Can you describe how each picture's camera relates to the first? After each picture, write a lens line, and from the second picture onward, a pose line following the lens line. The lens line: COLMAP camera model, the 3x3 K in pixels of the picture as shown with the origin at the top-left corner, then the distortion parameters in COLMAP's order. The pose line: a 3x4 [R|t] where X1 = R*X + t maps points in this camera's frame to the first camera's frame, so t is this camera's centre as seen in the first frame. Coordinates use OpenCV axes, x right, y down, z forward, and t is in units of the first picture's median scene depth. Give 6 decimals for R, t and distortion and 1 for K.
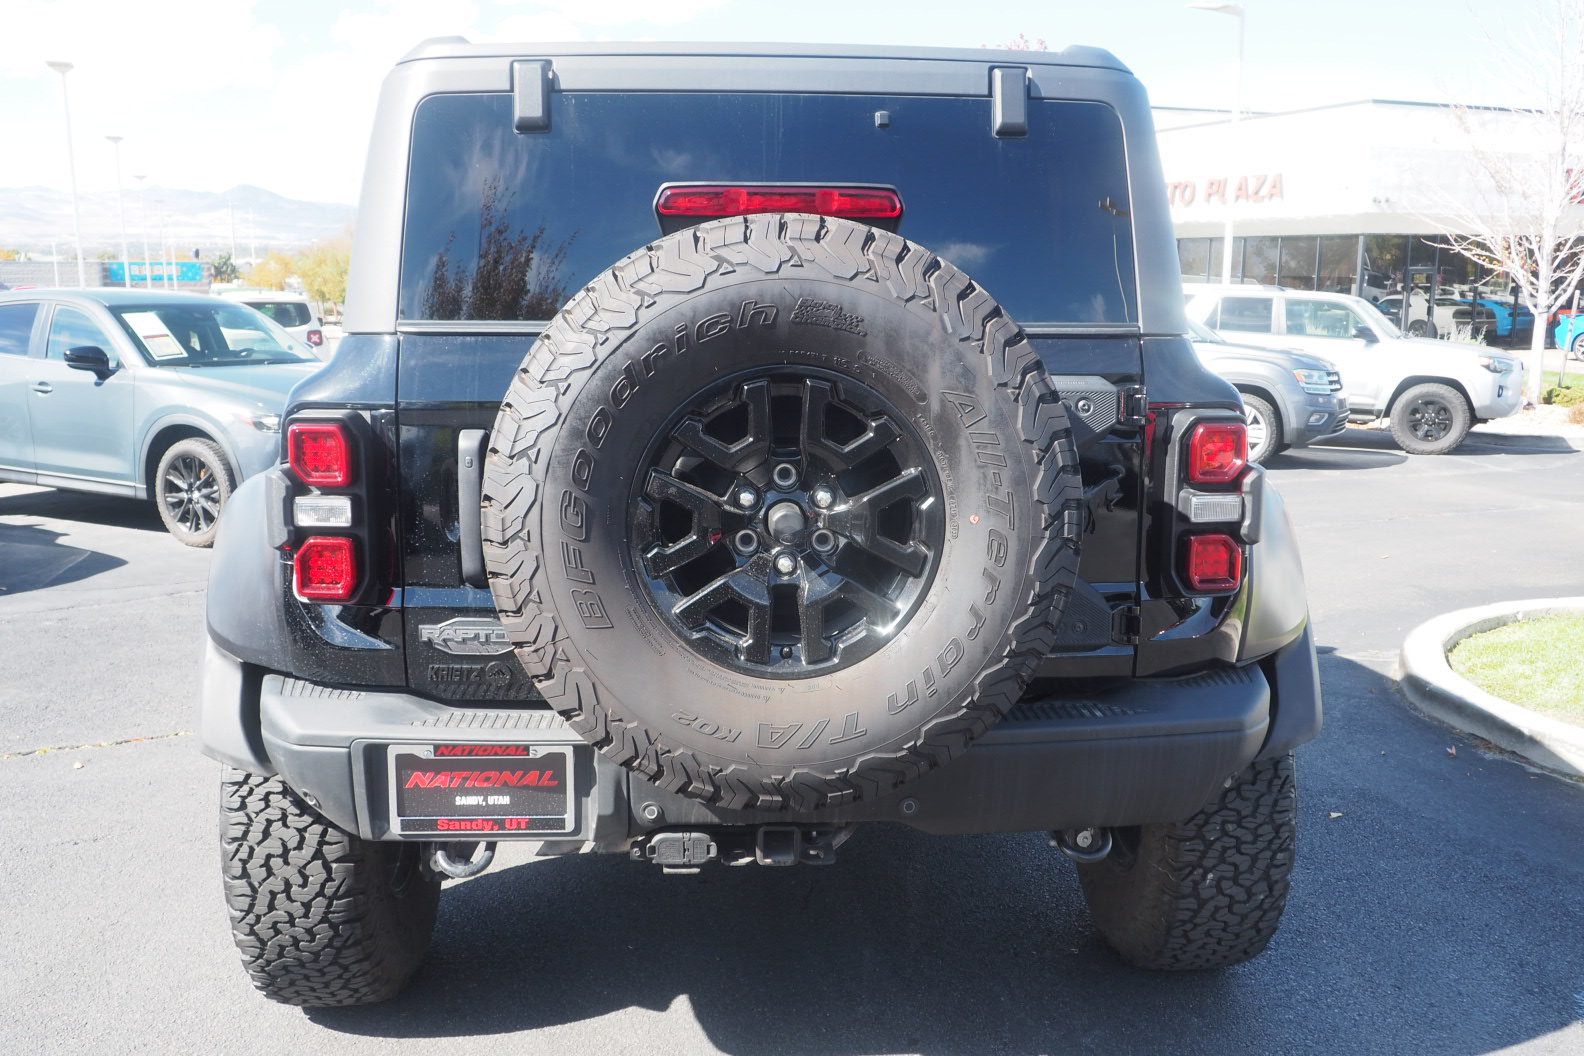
lens RADIAL K [[1280.3, 0, 798.6], [0, 1280.3, 487.3], [0, 0, 1]] dist [-0.007254, -0.003574]
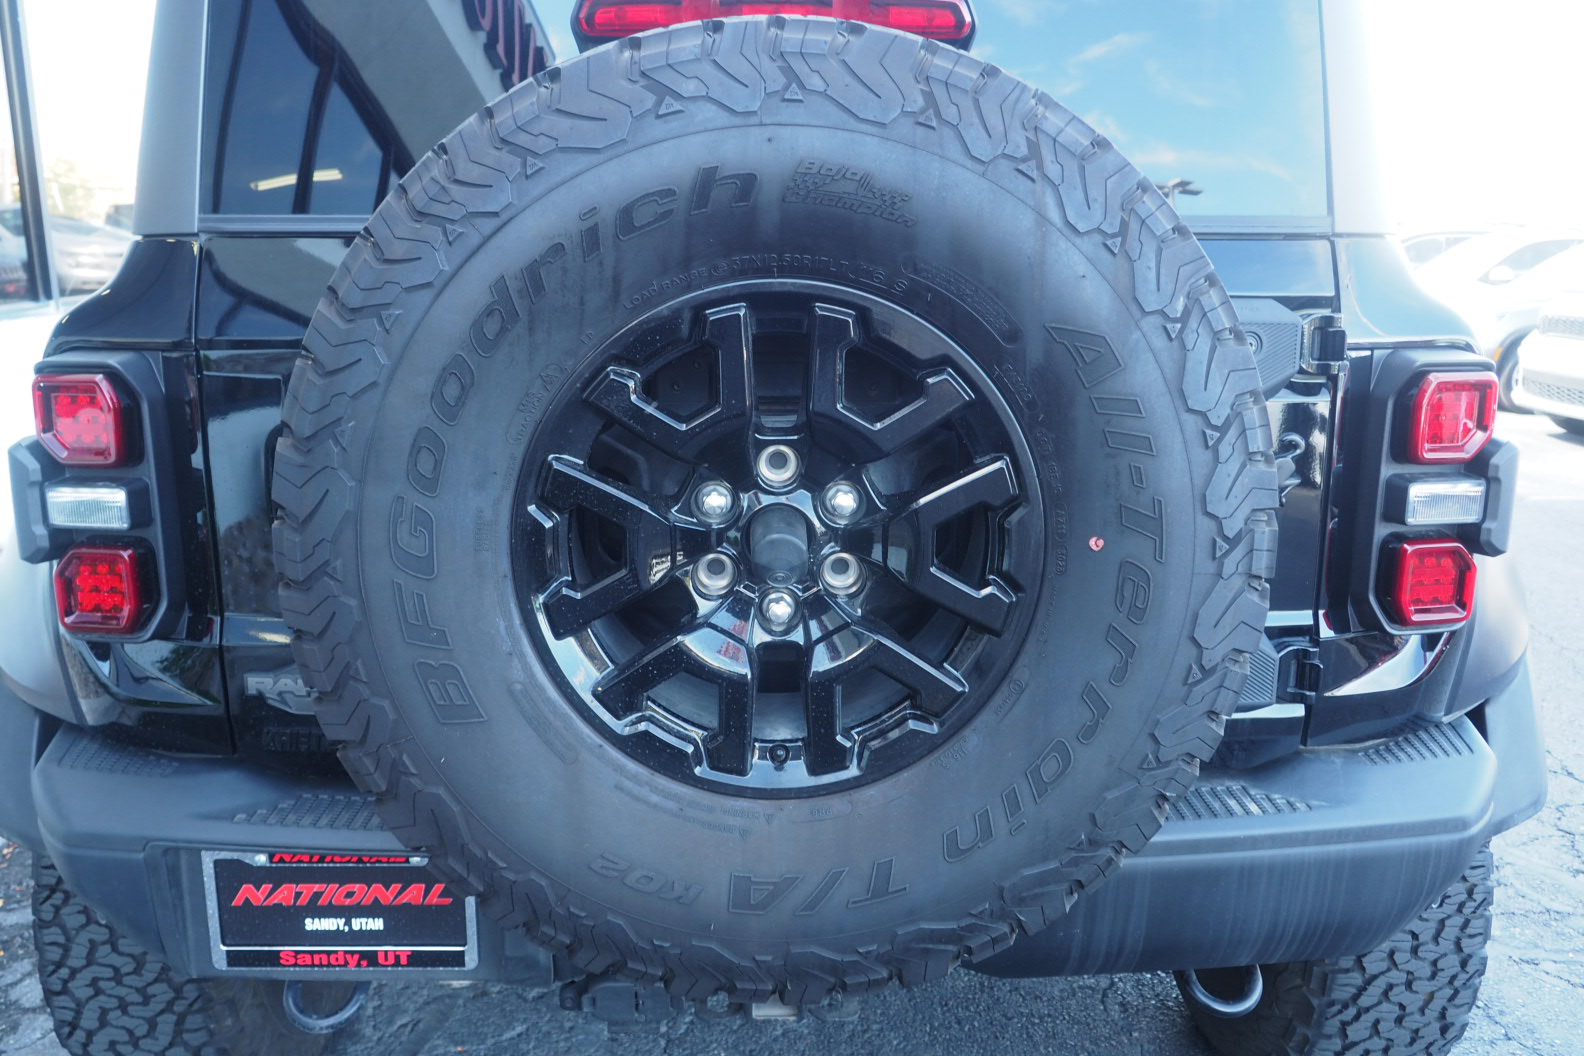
lens RADIAL K [[1325.0, 0, 792.0], [0, 1325.0, 528.0], [0, 0, 1]] dist [-0.006229, -0.009589]
pose [[0.999506, 0.004888, -0.031043, 0.013918], [-0.002153, 0.996159, 0.087537, -0.029603], [0.031351, -0.087427, 0.995678, 0.320280]]
